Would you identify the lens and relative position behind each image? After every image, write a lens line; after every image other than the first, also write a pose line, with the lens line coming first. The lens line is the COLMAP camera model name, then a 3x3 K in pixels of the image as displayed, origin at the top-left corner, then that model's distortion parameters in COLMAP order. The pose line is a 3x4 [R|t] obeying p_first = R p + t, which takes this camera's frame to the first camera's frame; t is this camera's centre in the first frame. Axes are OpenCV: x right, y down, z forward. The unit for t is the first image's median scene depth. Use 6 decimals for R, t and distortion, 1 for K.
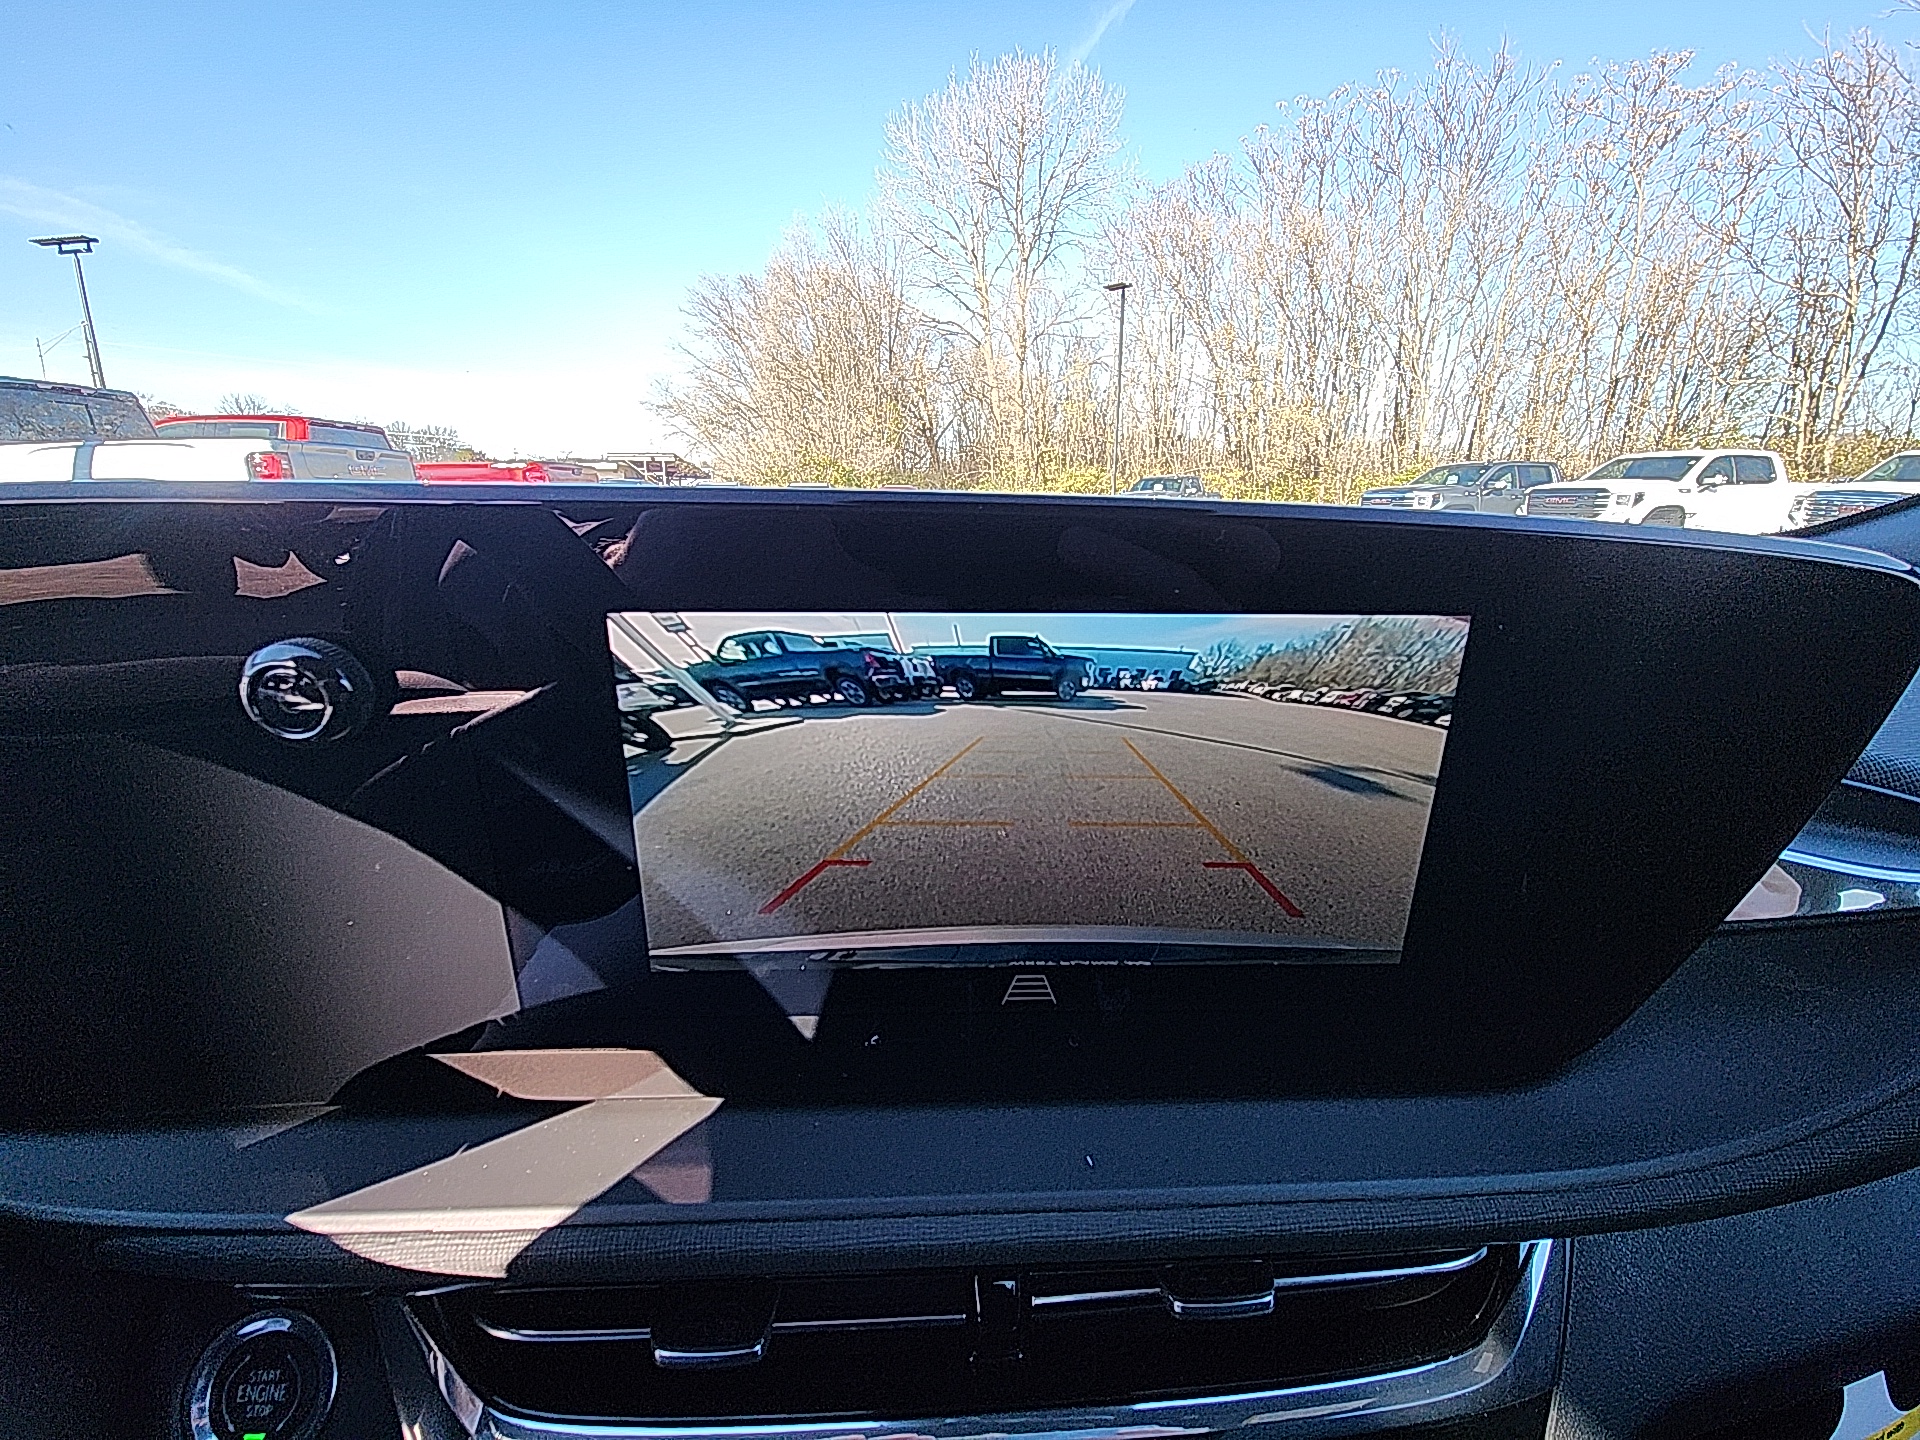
lens RADIAL K [[761.4, 0, 946.3], [0, 761.4, 707.3], [0, 0, 1]] dist [0.014177, -0.012220]
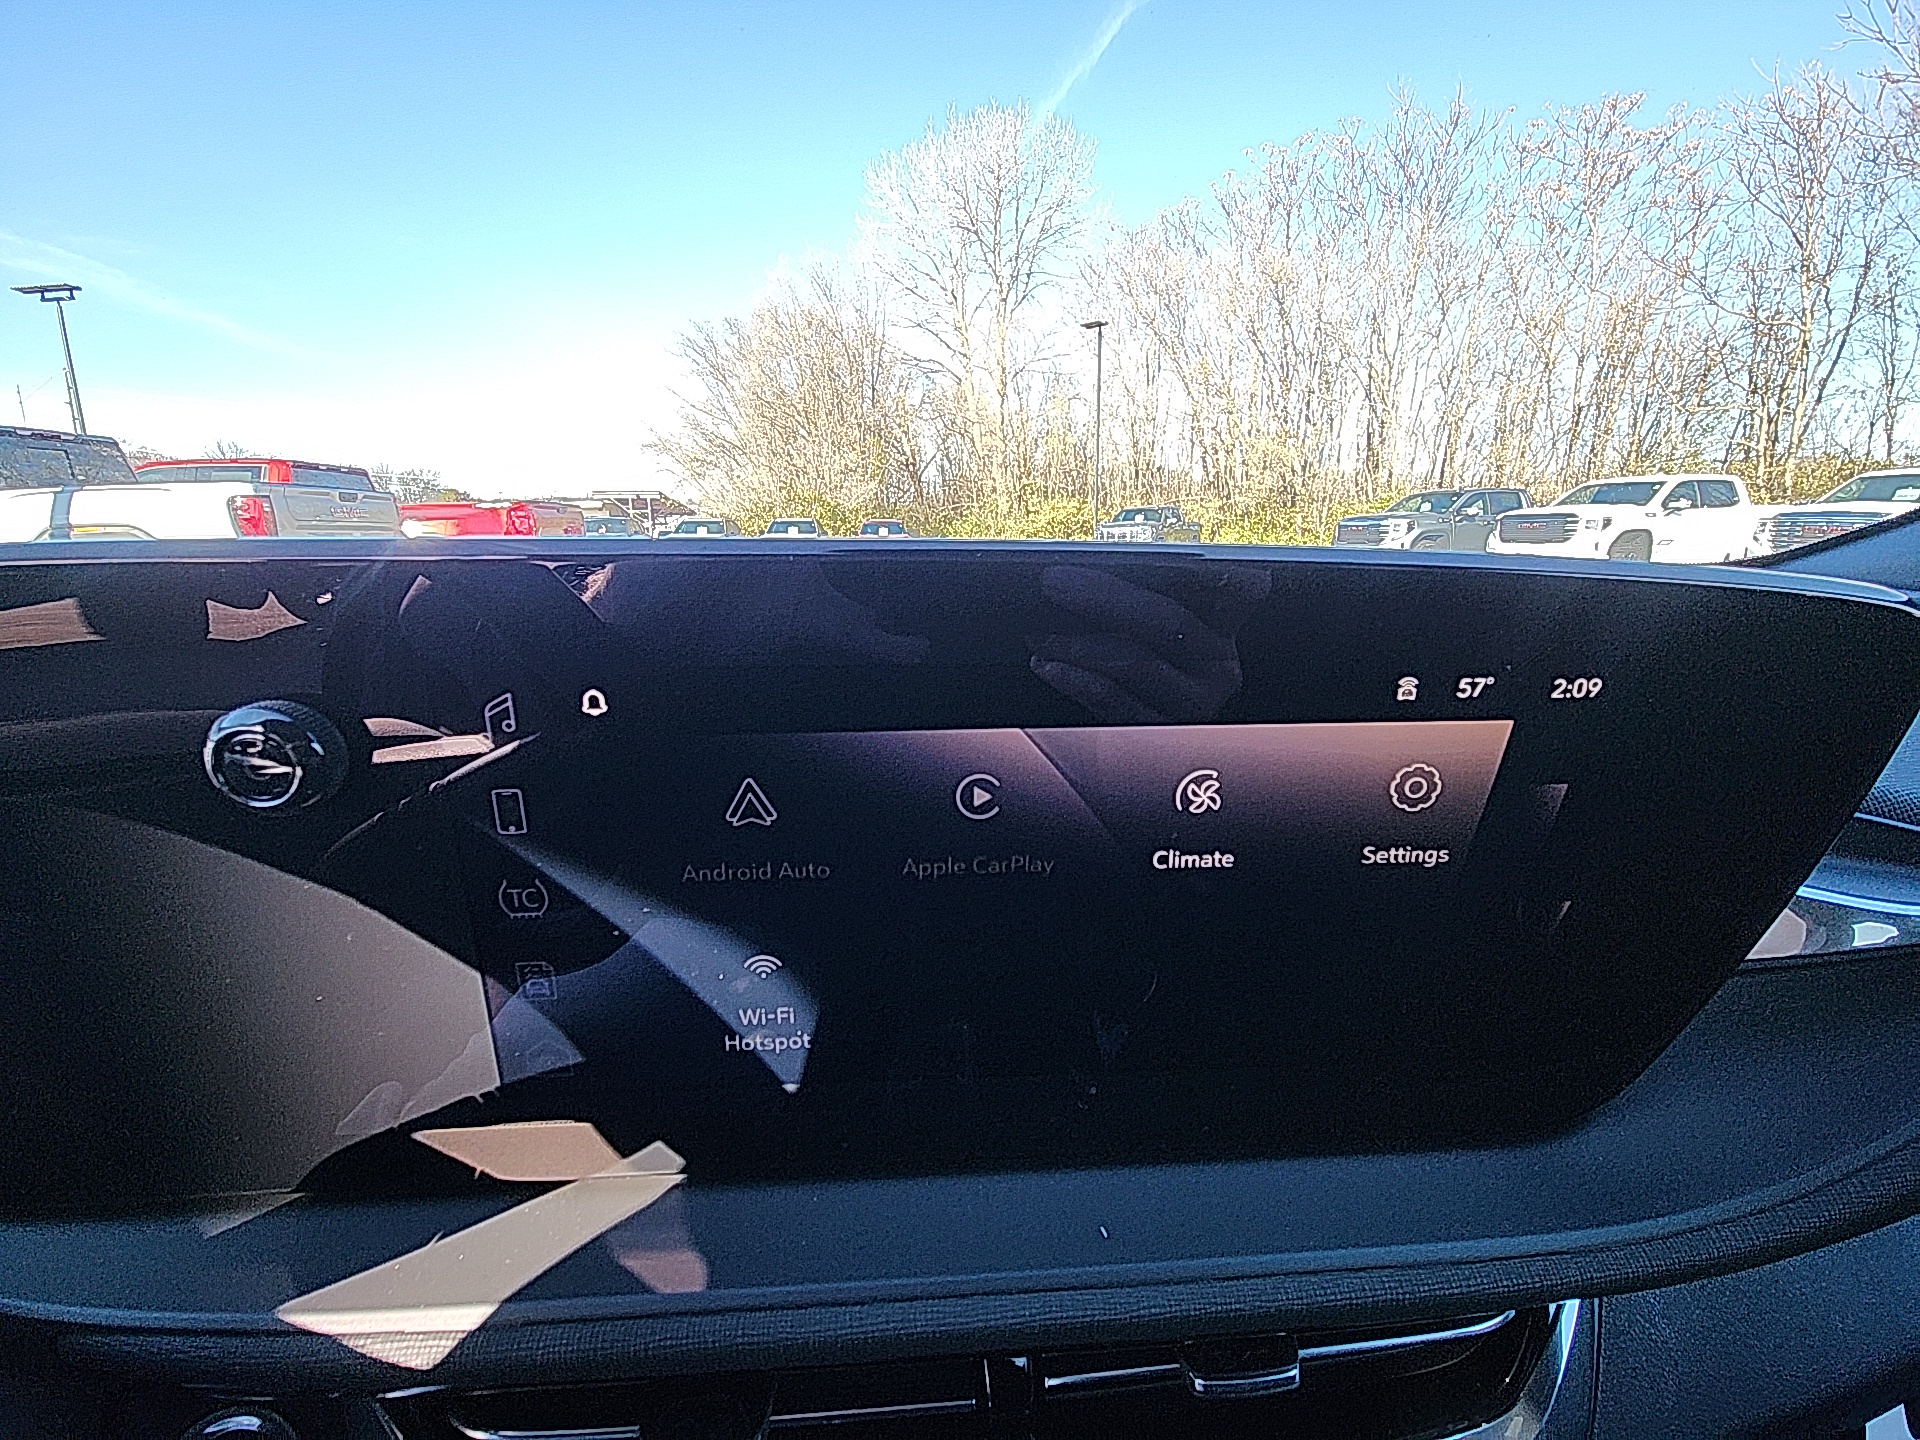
lens RADIAL K [[761.4, 0, 946.0], [0, 761.4, 707.8], [0, 0, 1]] dist [0.014177, -0.012220]
pose [[0.999717, -0.017274, 0.016330, -0.000791], [0.017912, 0.999047, -0.039805, -0.001412], [-0.015627, 0.040087, 0.999074, 0.001670]]
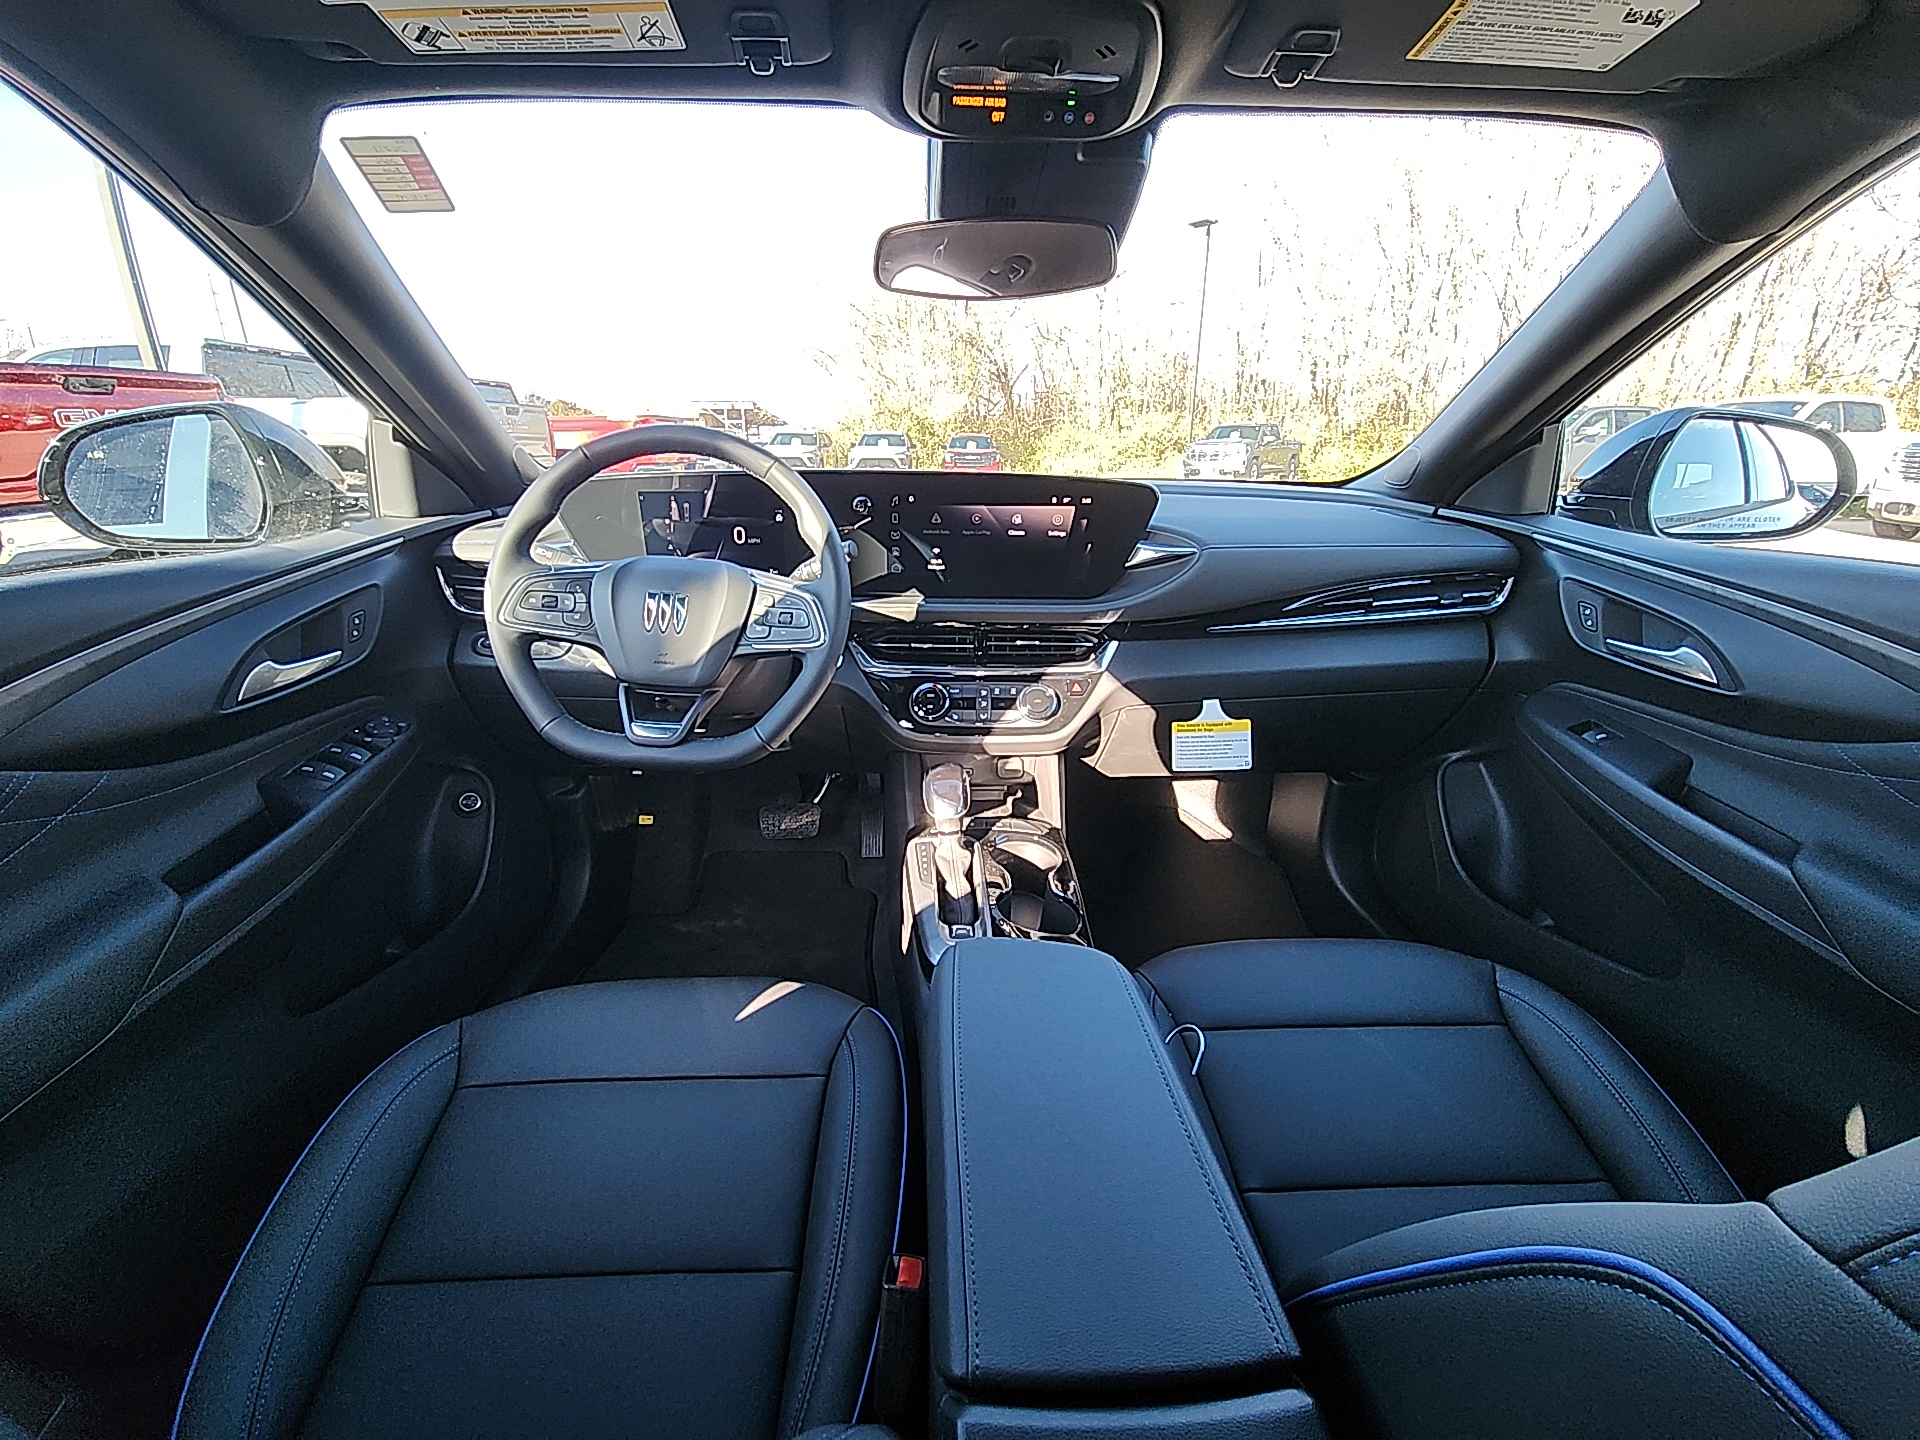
lens RADIAL K [[761.4, 0, 949.9], [0, 761.4, 704.9], [0, 0, 1]] dist [0.014177, -0.012220]
pose [[0.996180, 0.026762, -0.083127, 0.015024], [-0.021690, 0.997882, 0.061325, 0.046434], [0.084592, -0.059288, 0.994650, -0.200055]]
